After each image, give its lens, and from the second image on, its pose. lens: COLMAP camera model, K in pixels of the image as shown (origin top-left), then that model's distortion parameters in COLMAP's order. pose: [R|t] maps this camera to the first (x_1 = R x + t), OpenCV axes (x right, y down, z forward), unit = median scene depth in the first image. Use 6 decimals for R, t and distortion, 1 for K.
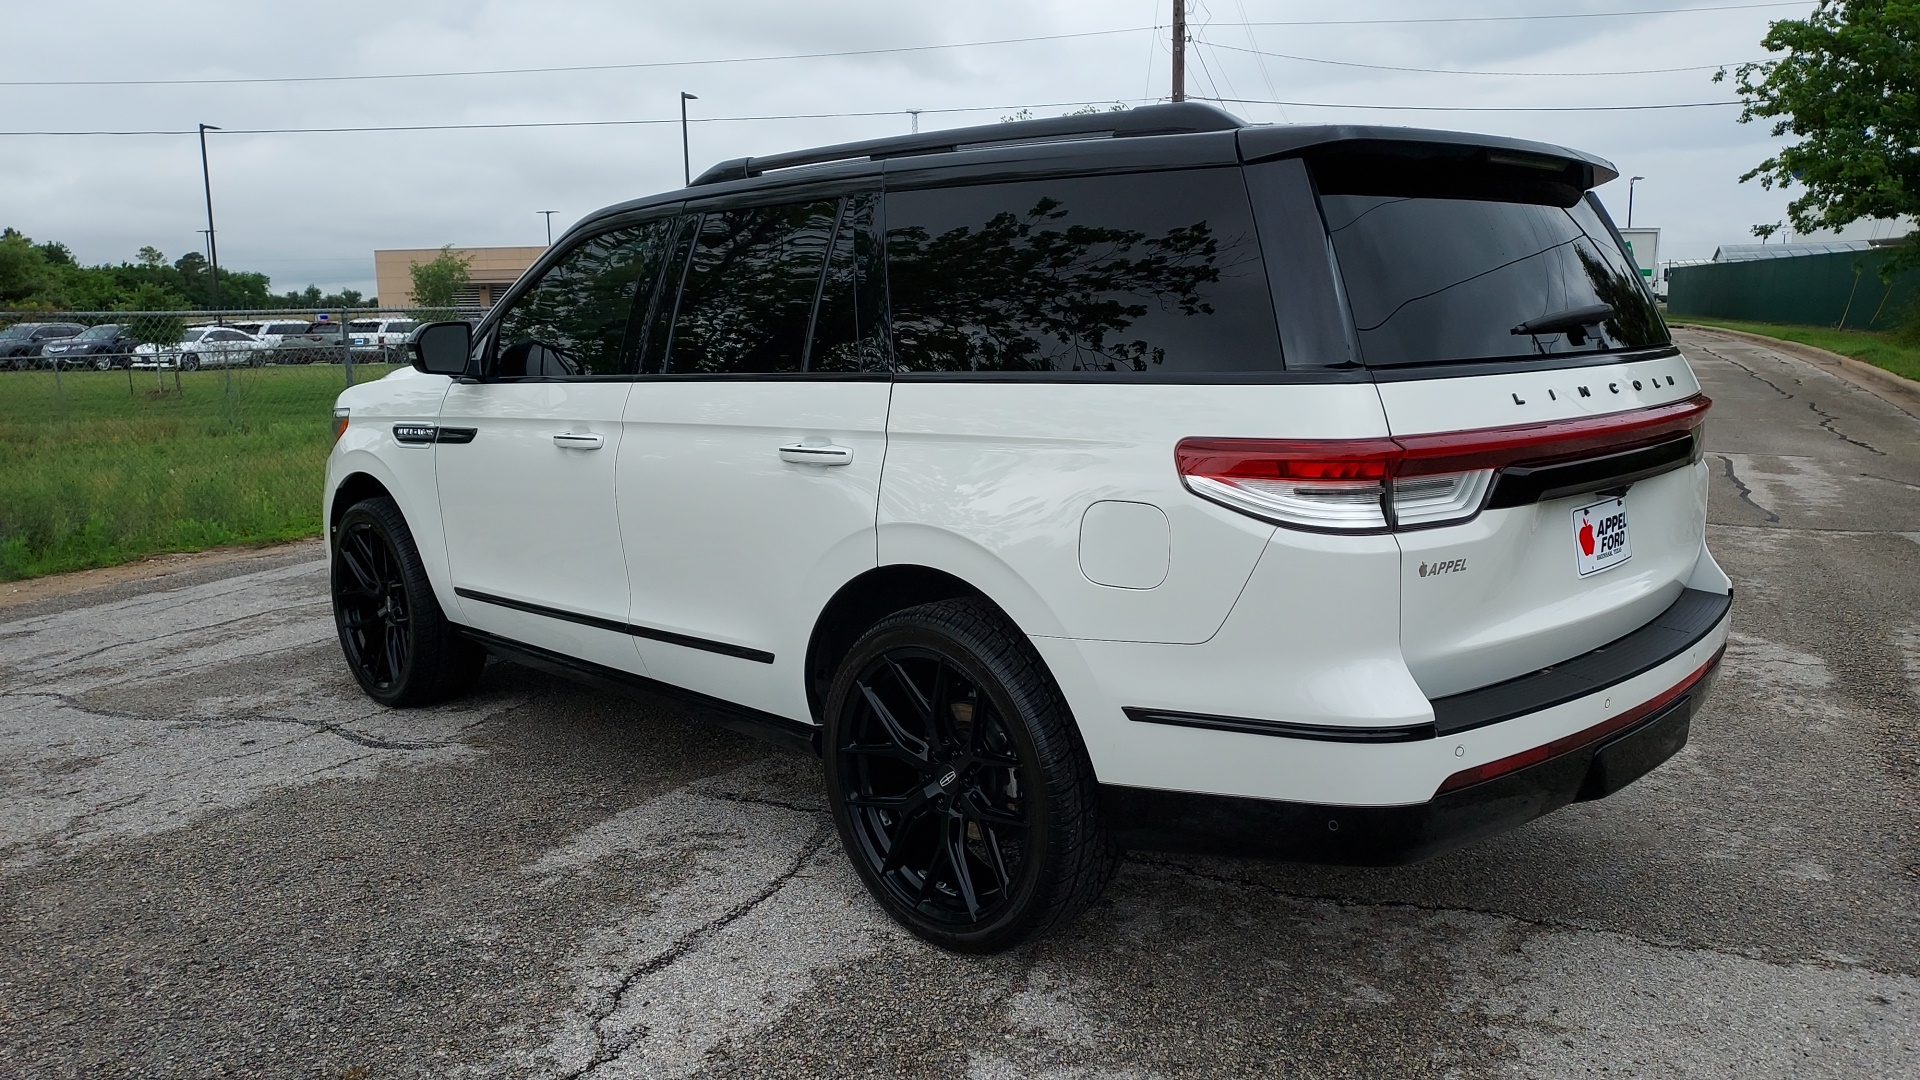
lens RADIAL K [[1350.4, 0, 978.2], [0, 1350.4, 545.3], [0, 0, 1]] dist [0.075373, -0.083338]
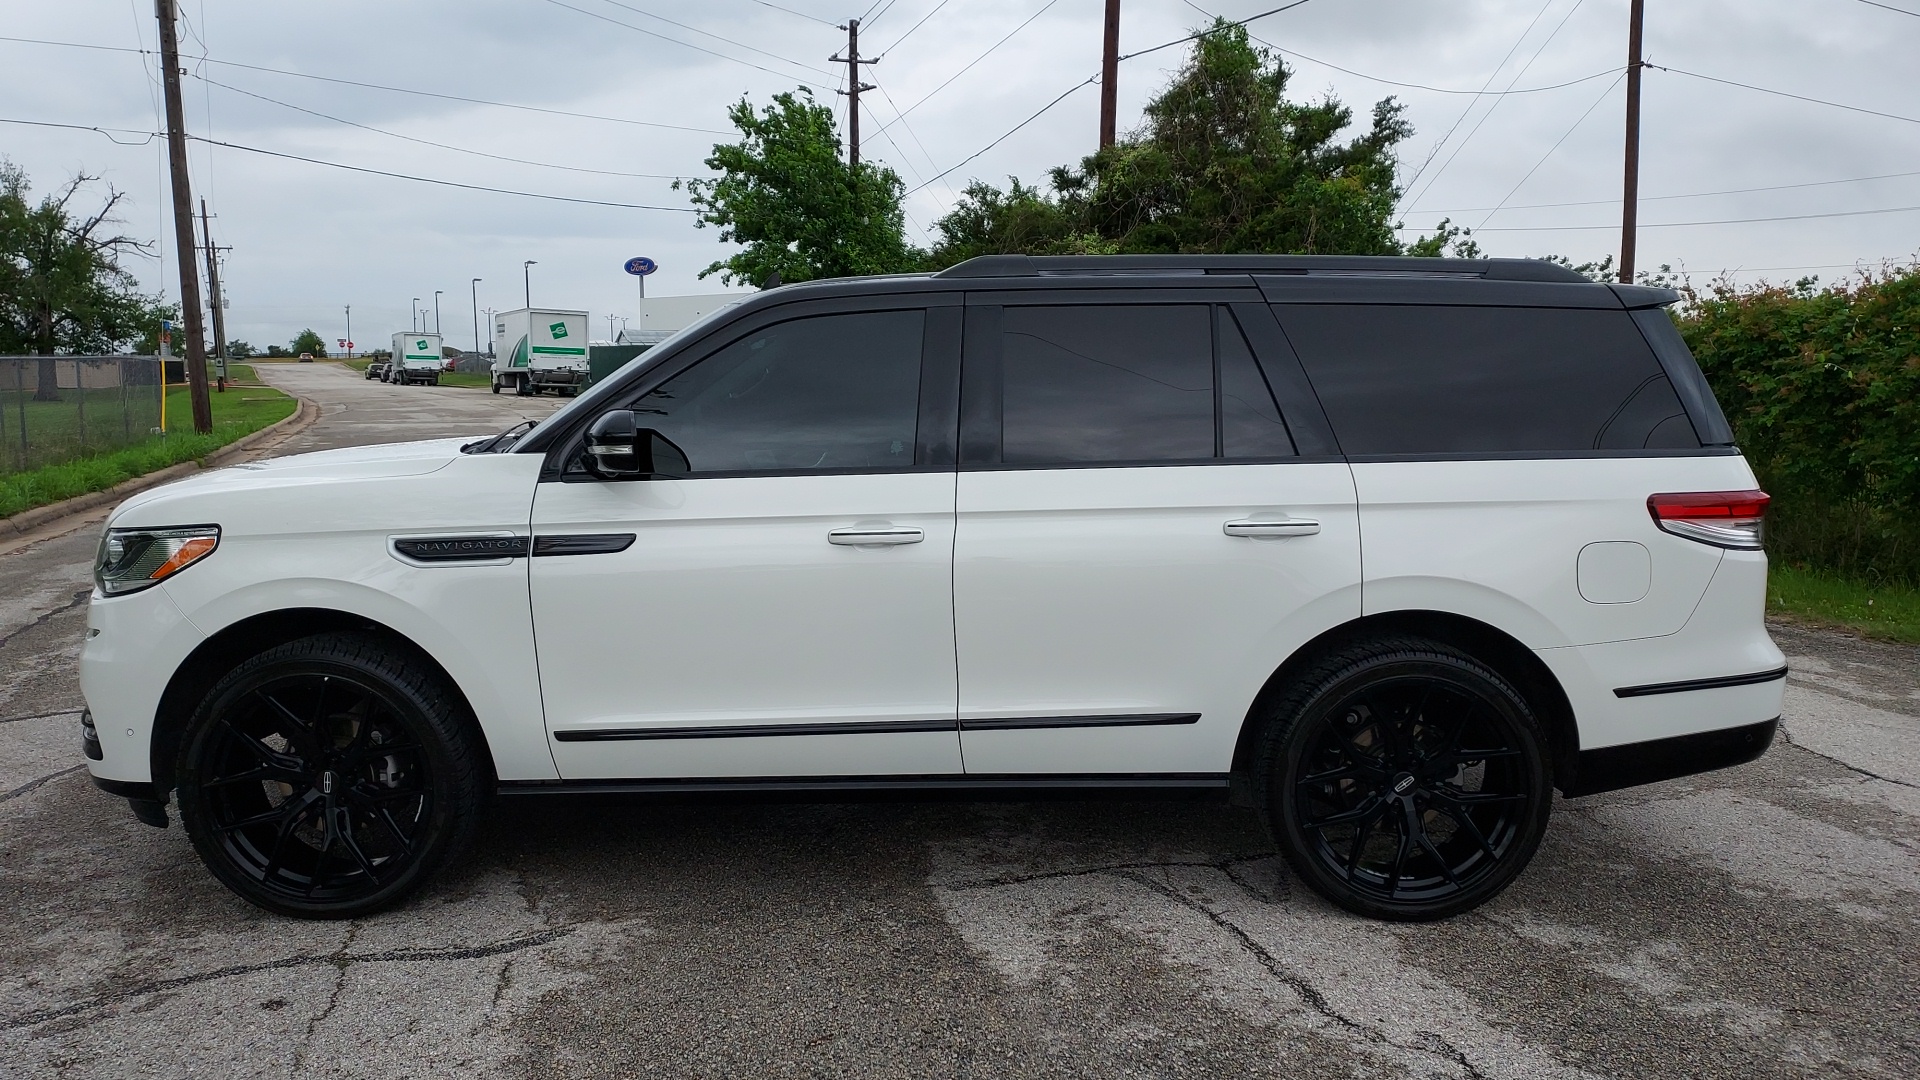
lens RADIAL K [[1350.4, 0, 978.2], [0, 1350.4, 545.3], [0, 0, 1]] dist [0.075373, -0.083338]
pose [[0.723111, -0.066840, 0.687490, -0.748851], [0.102074, 0.994720, -0.010653, -0.045111], [-0.683148, 0.077878, 0.726116, 0.232010]]
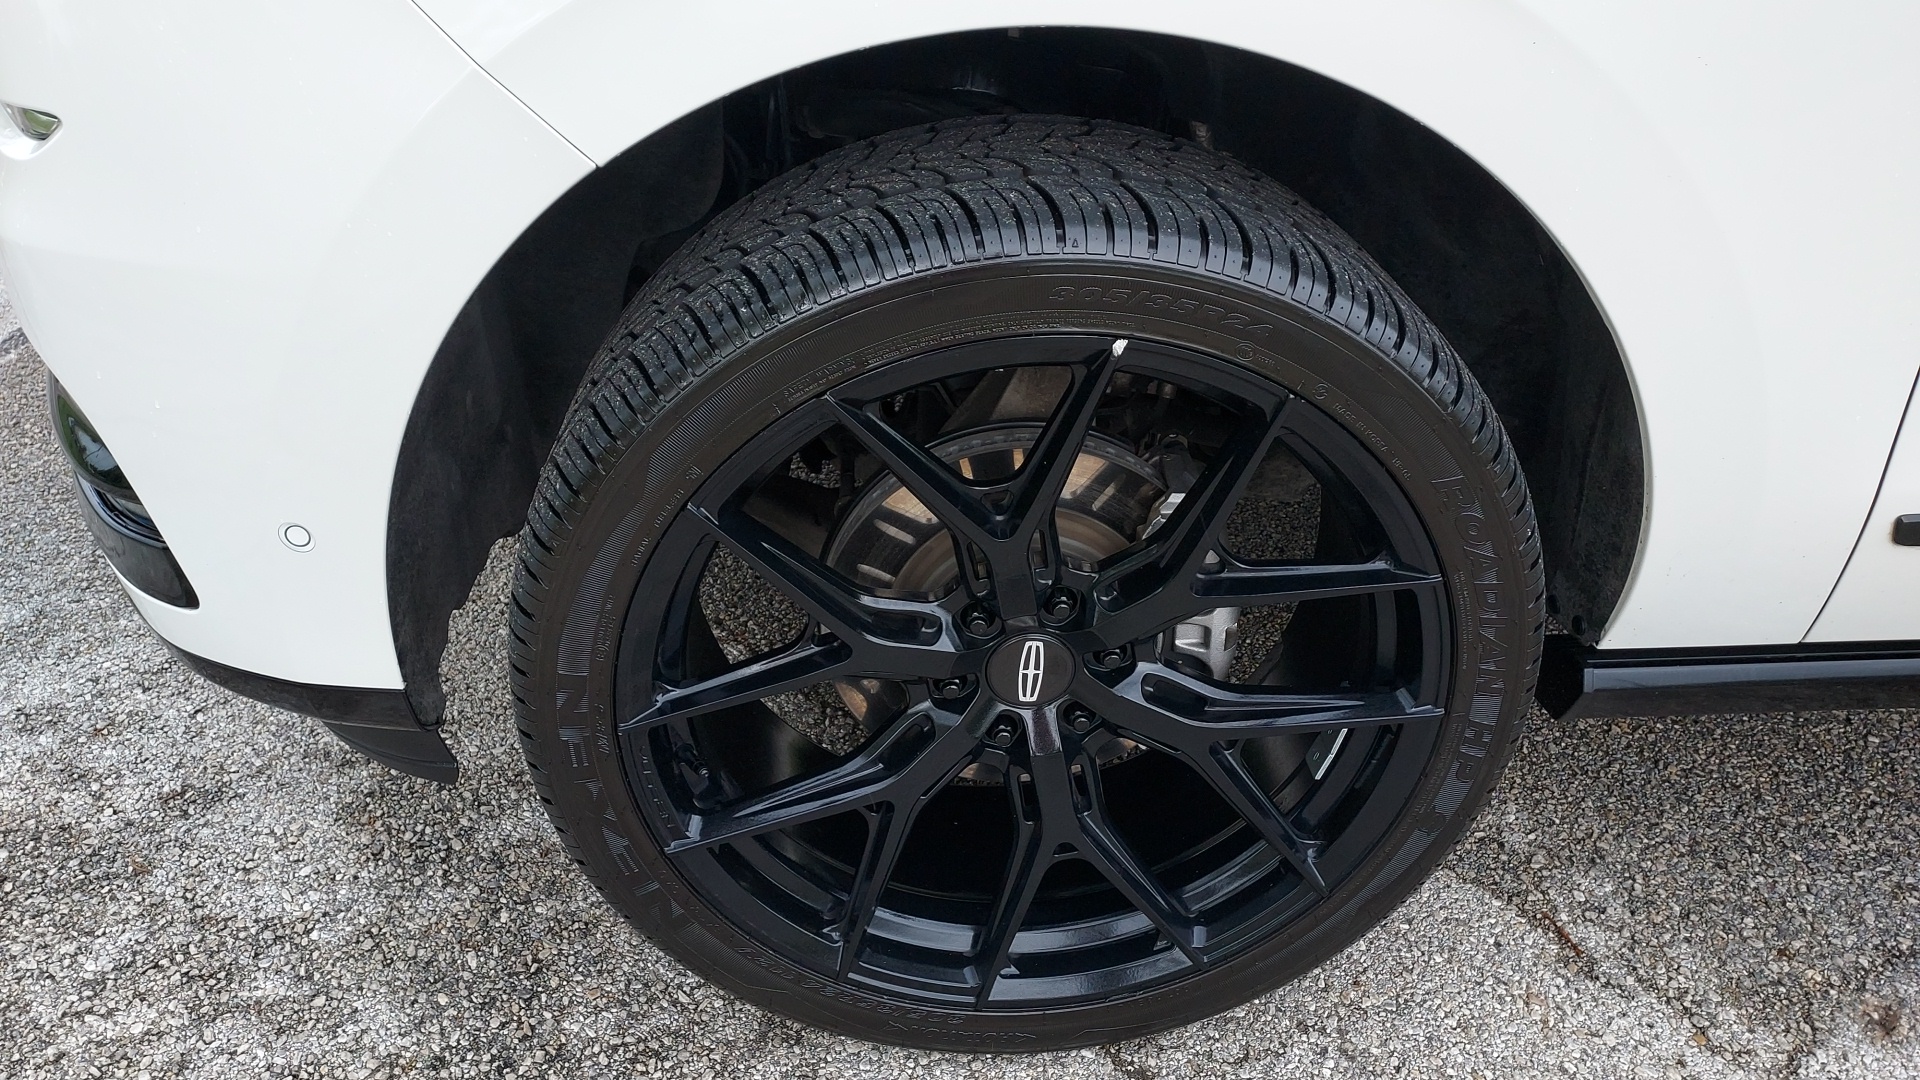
lens RADIAL K [[1366.0, 0, 960.0], [0, 1366.0, 540.0], [0, 0, 1]] dist [-0.000087, 0.001558]
pose [[0.672001, -0.364615, 0.644570, -0.627790], [0.099412, 0.906931, 0.409383, -0.069897], [-0.733847, -0.211028, 0.645705, 0.964306]]
